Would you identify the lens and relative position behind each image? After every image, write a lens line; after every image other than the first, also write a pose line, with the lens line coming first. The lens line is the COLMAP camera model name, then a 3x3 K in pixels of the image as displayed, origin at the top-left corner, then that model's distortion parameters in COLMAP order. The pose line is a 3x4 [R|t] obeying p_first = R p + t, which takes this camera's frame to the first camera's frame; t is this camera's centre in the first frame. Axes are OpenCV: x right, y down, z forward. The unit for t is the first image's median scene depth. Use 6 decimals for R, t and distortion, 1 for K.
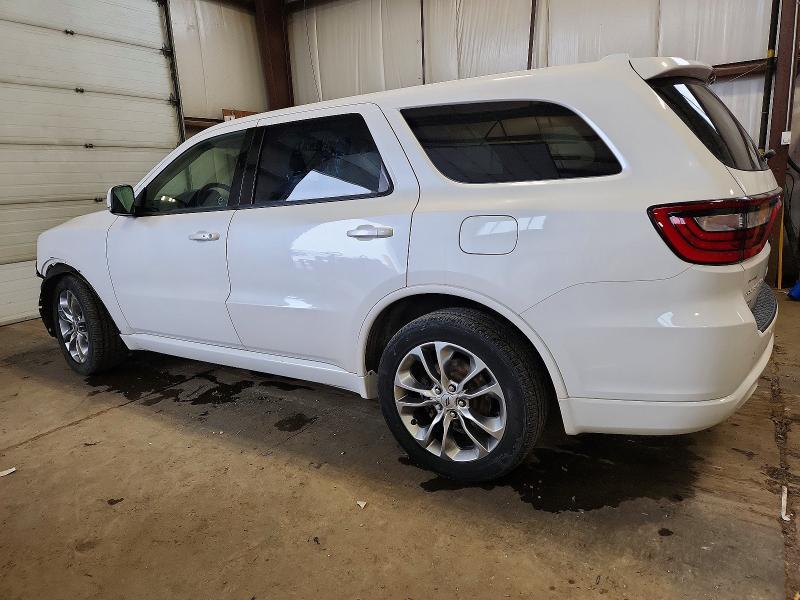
lens RADIAL K [[548.0, 0, 400.0], [0, 548.0, 300.0], [0, 0, 1]] dist [0.042381, 0.000544]
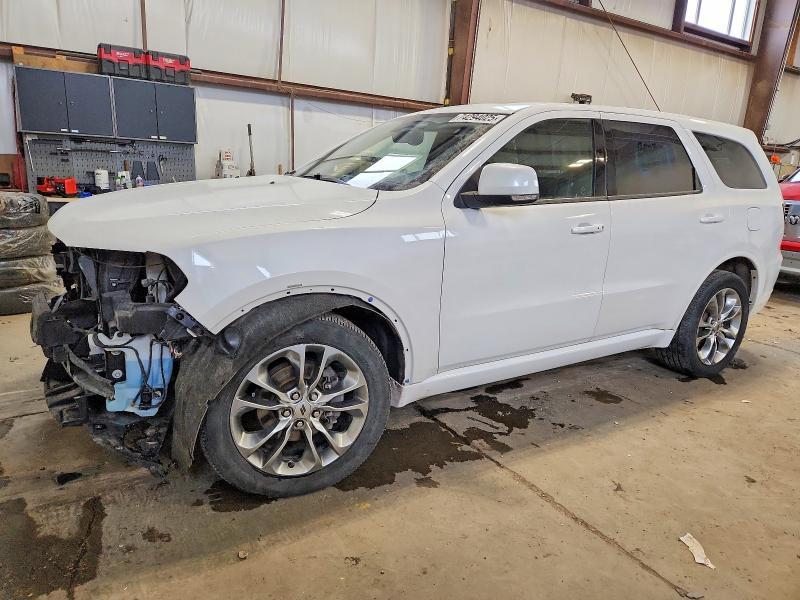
lens RADIAL K [[545.0, 0, 399.7], [0, 545.0, 311.4], [0, 0, 1]] dist [0.031381, -0.000372]
pose [[0.405066, -0.160823, 0.900032, -1.176482], [0.127366, 0.984735, 0.118636, -0.112387], [-0.905372, 0.066578, 0.419366, 0.803180]]
